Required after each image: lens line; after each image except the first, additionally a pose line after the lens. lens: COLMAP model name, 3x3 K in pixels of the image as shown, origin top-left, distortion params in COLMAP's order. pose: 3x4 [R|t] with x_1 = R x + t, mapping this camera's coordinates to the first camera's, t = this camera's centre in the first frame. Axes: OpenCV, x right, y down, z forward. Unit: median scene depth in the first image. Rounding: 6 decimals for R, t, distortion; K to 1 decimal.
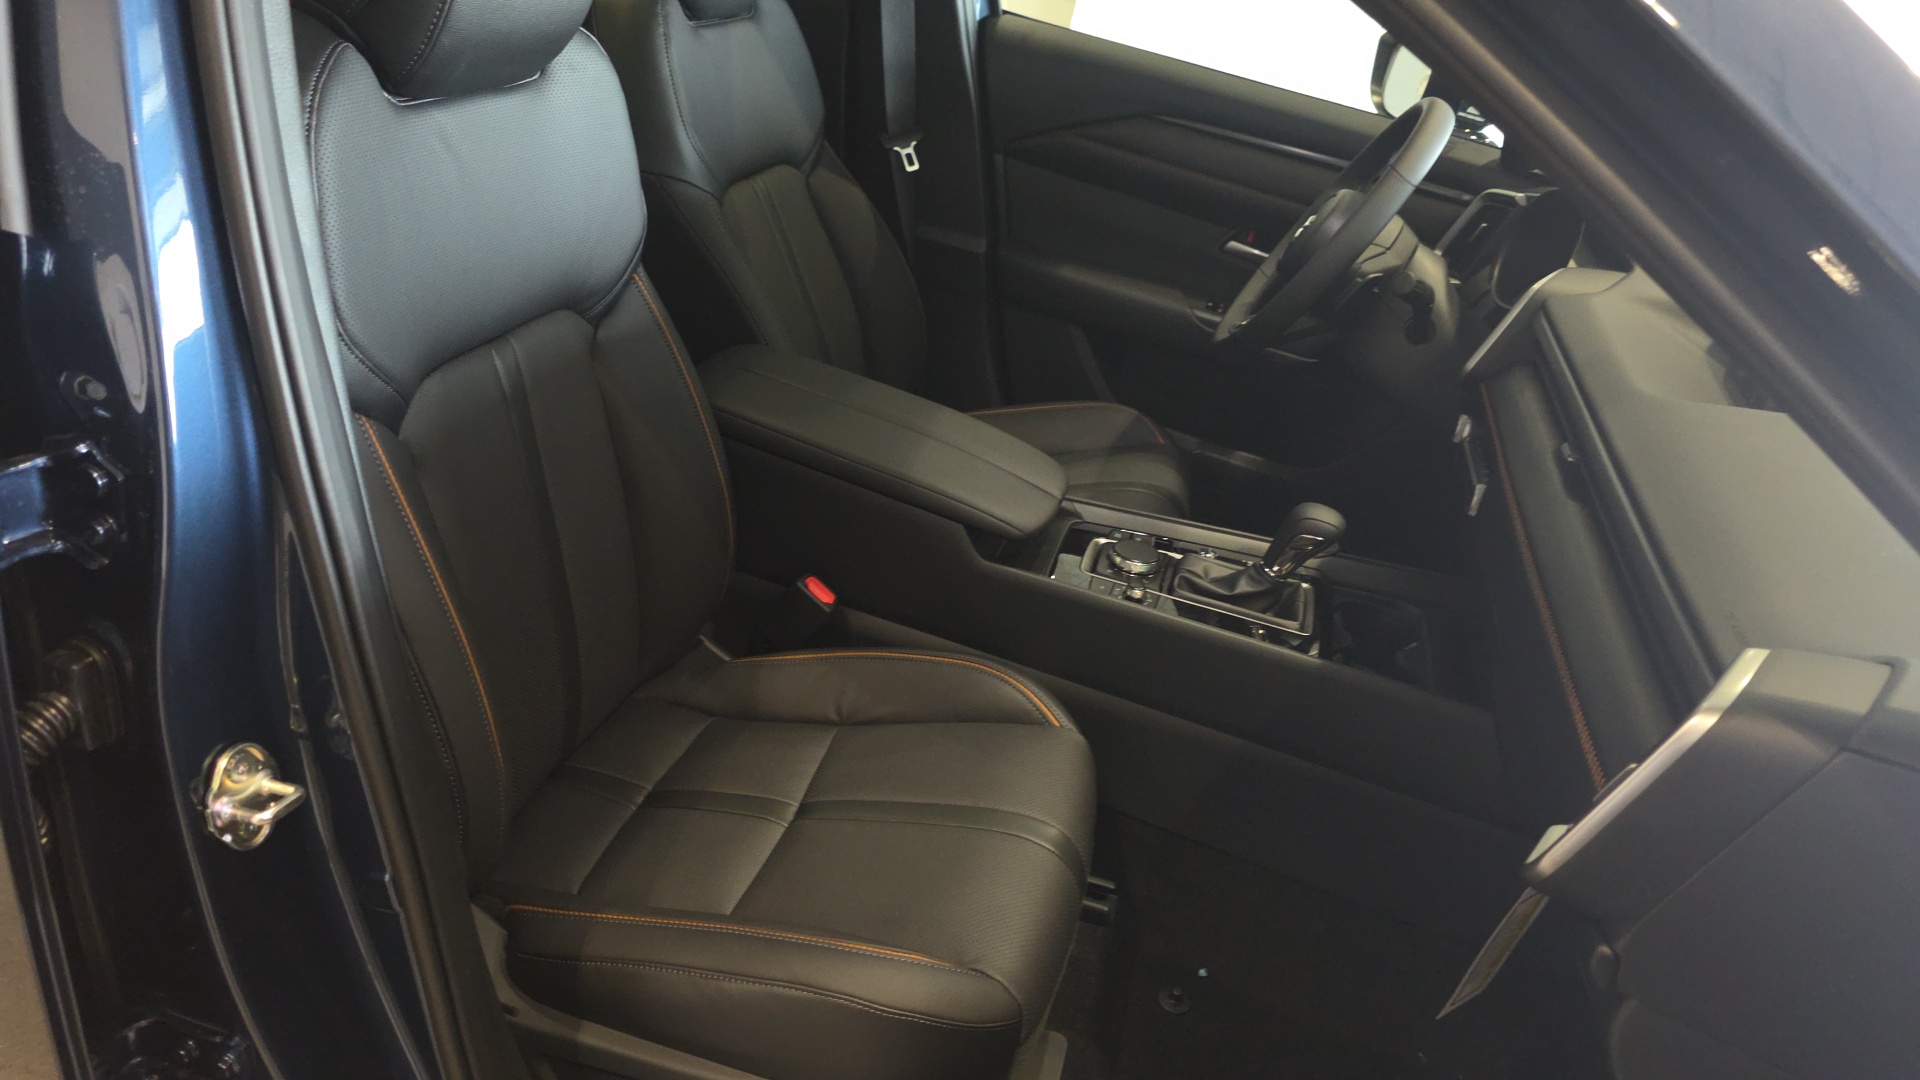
lens RADIAL K [[1267.5, 0, 941.2], [0, 1267.5, 543.4], [0, 0, 1]] dist [0.027845, -0.020789]
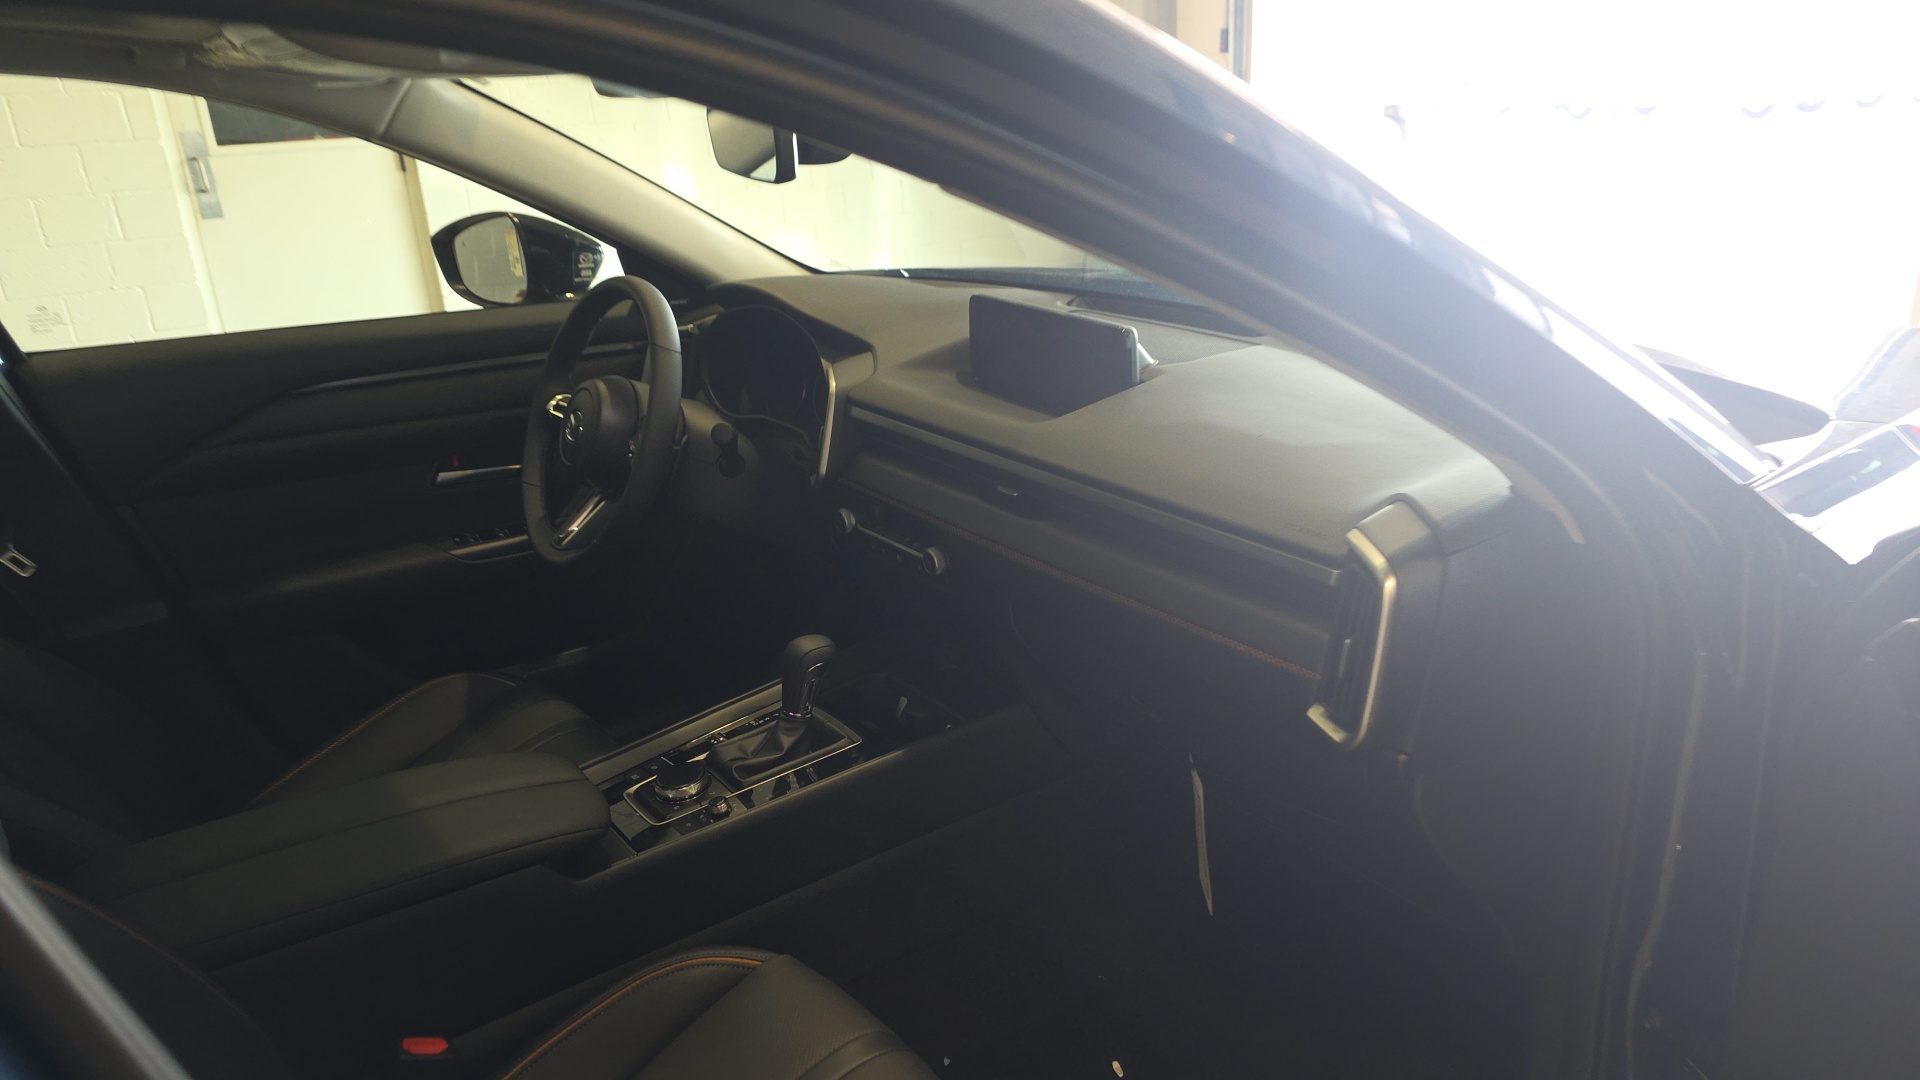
lens RADIAL K [[1267.5, 0, 992.0], [0, 1267.5, 556.5], [0, 0, 1]] dist [0.027845, -0.020789]
pose [[0.570193, -0.475555, 0.669871, -0.287256], [0.523783, 0.838628, 0.149516, -0.157439], [-0.632875, 0.265614, 0.727267, 0.088433]]
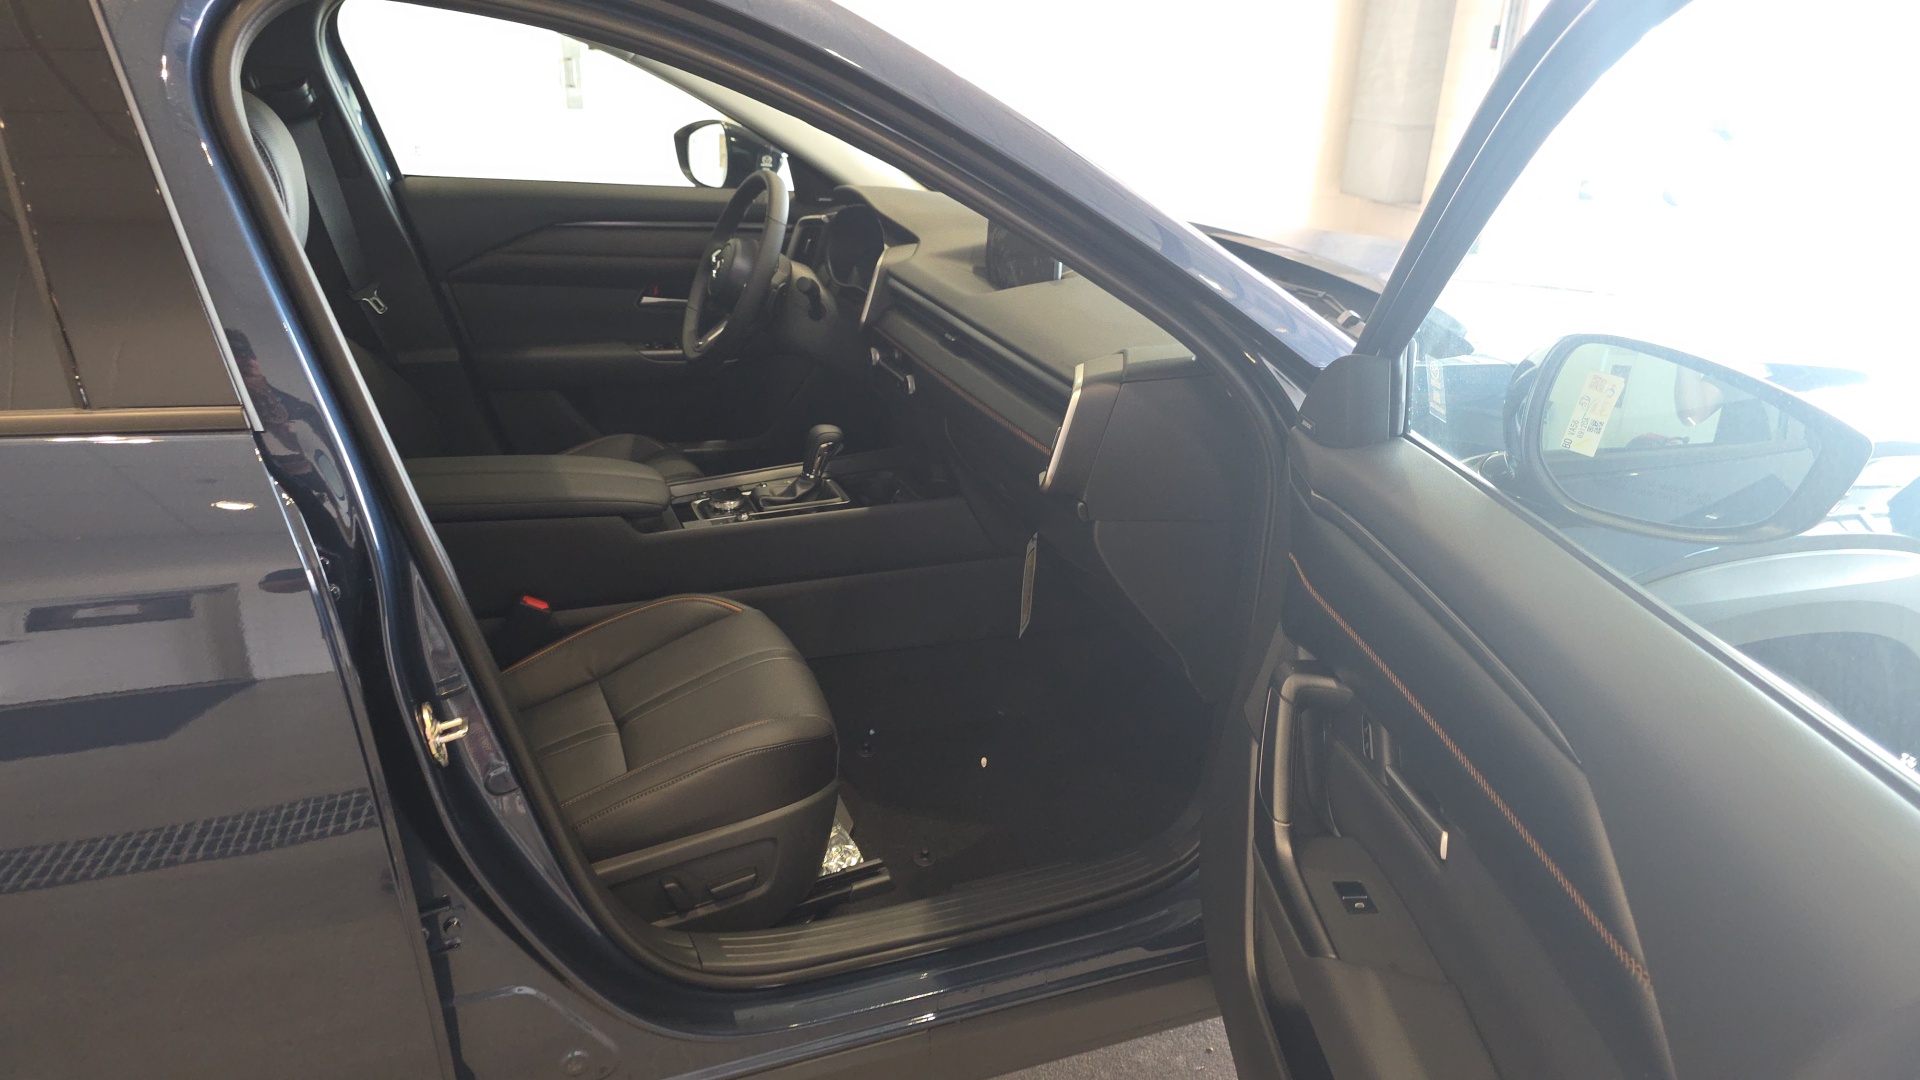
lens RADIAL K [[1267.5, 0, 977.8], [0, 1267.5, 552.4], [0, 0, 1]] dist [0.027845, -0.020789]
pose [[0.777061, -0.370085, 0.509130, -0.405034], [0.389835, 0.918039, 0.072333, 0.074793], [-0.494171, 0.142269, 0.857645, -0.427675]]
